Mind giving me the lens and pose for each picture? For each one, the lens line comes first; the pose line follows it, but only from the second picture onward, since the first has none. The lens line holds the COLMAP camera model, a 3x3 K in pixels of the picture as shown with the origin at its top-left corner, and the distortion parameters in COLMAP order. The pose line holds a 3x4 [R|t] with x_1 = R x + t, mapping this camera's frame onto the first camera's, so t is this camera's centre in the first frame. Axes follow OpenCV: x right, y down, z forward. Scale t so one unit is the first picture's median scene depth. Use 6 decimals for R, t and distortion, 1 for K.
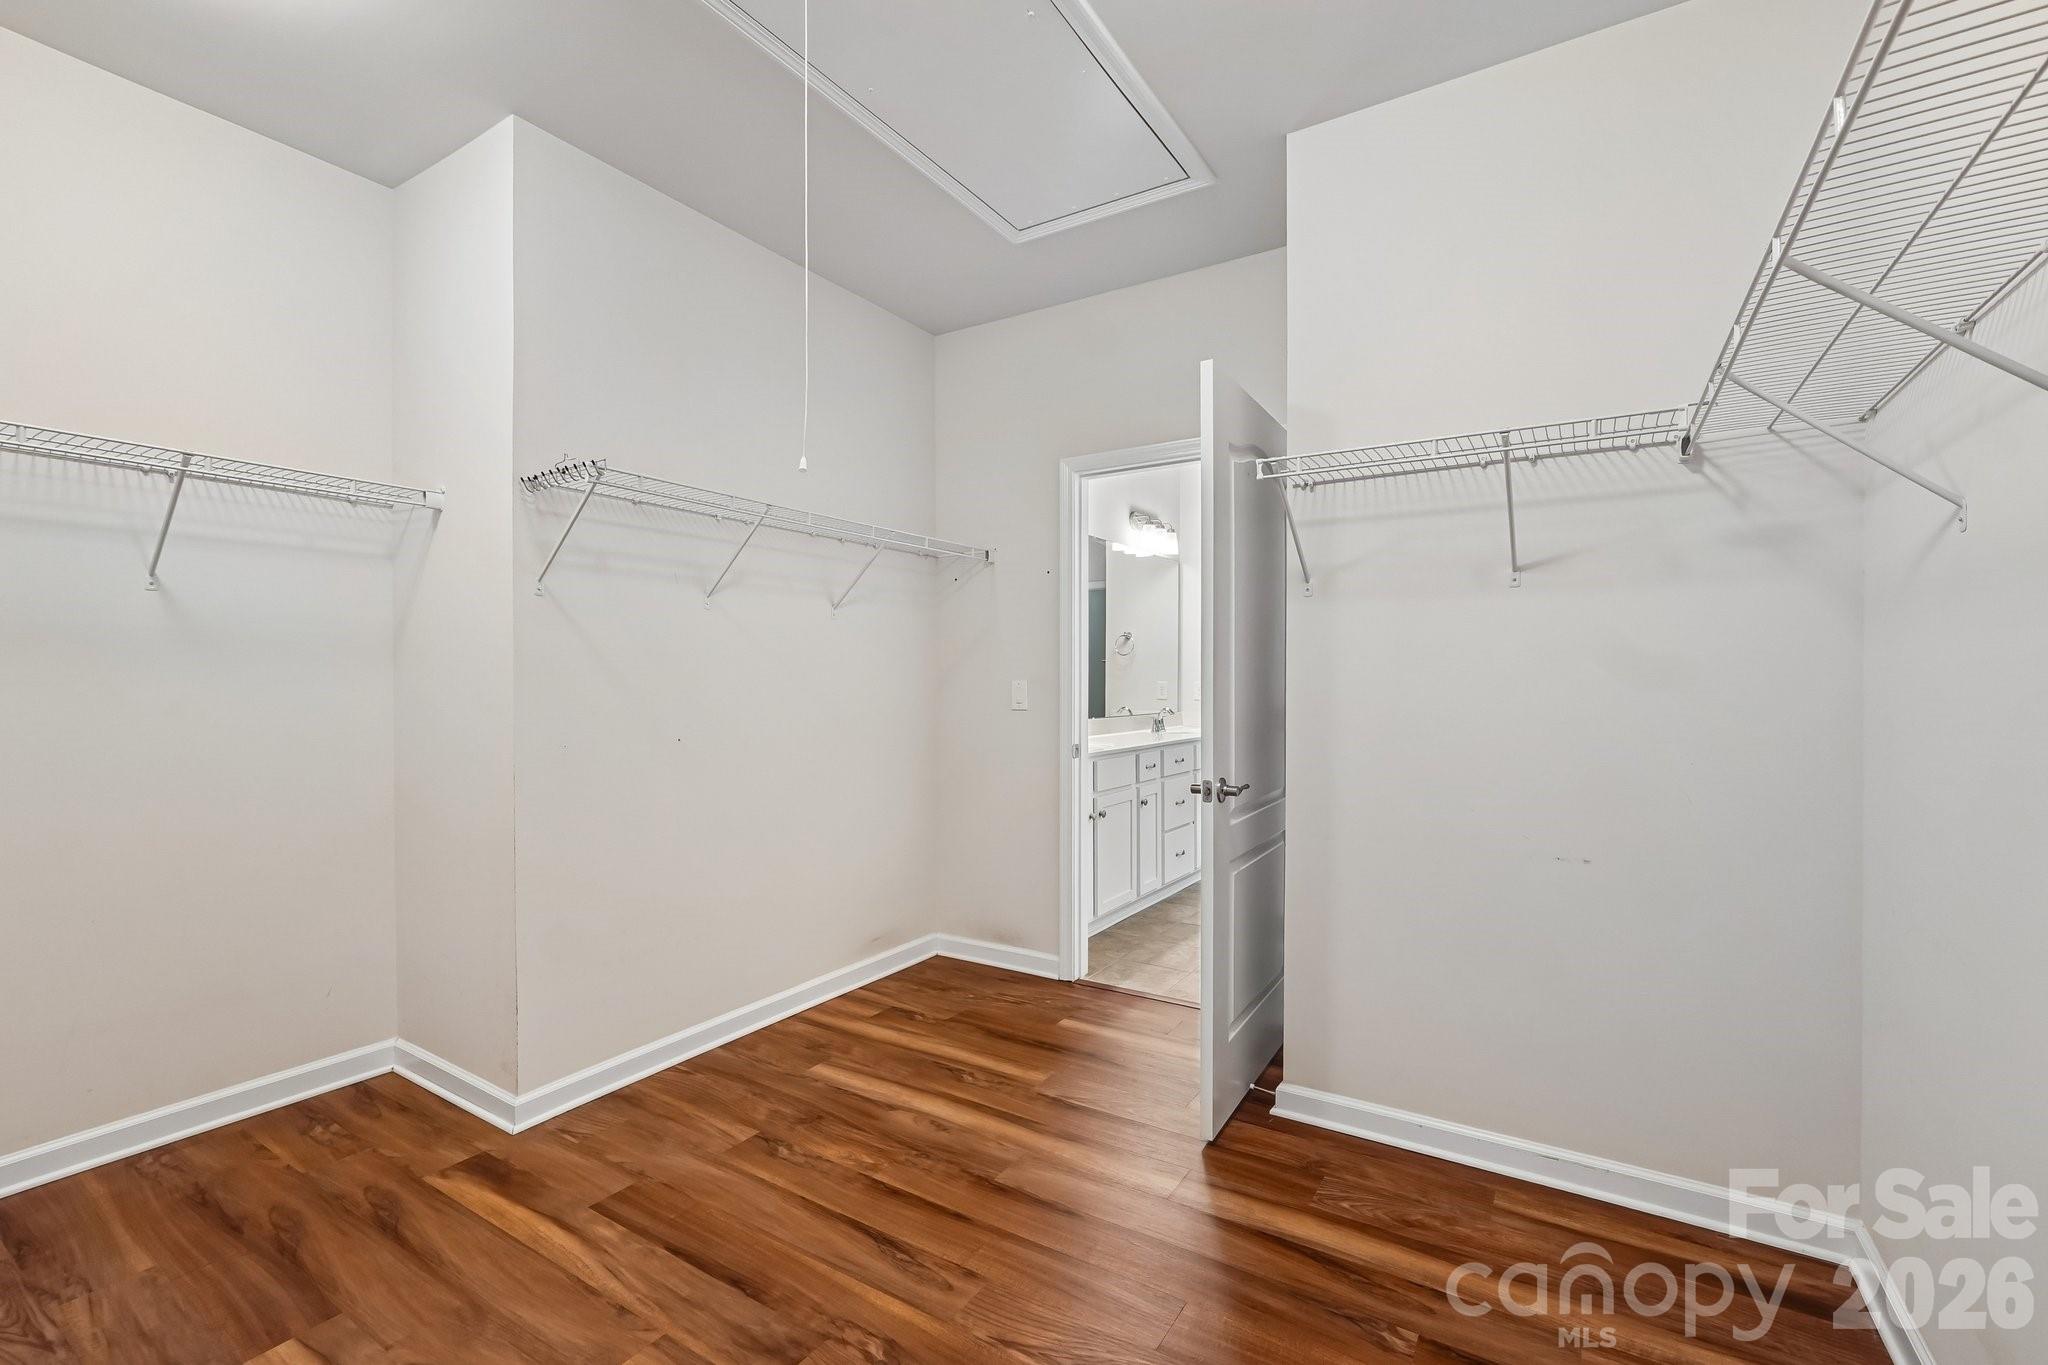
lens RADIAL K [[871.2, 0, 1027.2], [0, 871.2, 682.1], [0, 0, 1]] dist [-0.013636, 0.004415]
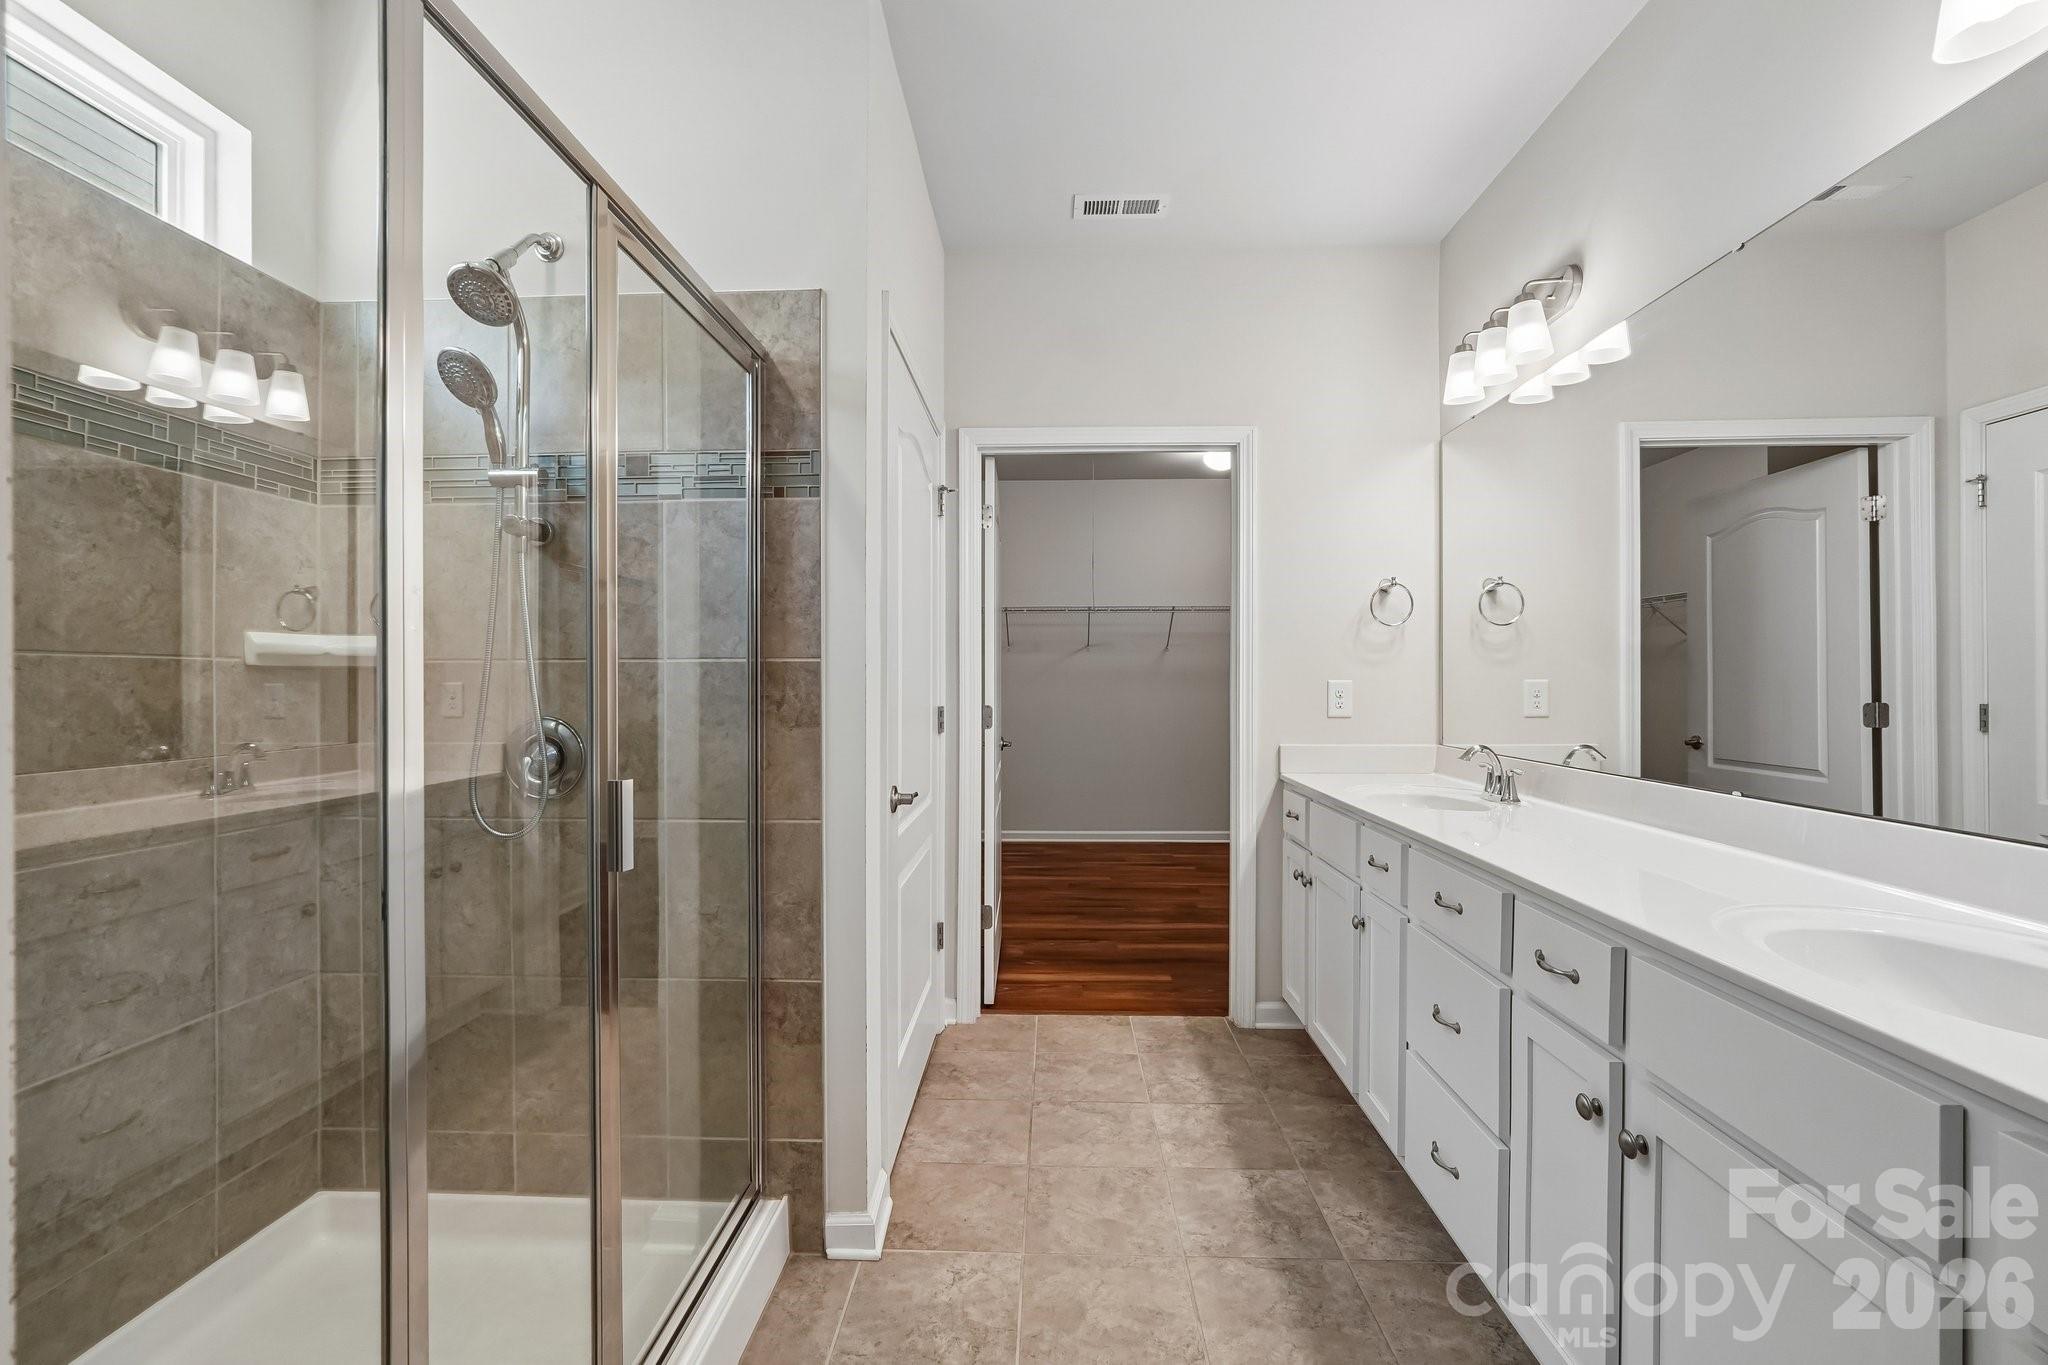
lens RADIAL K [[871.2, 0, 1025.1], [0, 871.2, 679.7], [0, 0, 1]] dist [-0.013636, 0.004415]
pose [[-0.863509, 0.003398, -0.504323, 0.652514], [0.003015, 0.999994, 0.001574, -0.004670], [0.504325, -0.000161, -0.863514, 1.578042]]
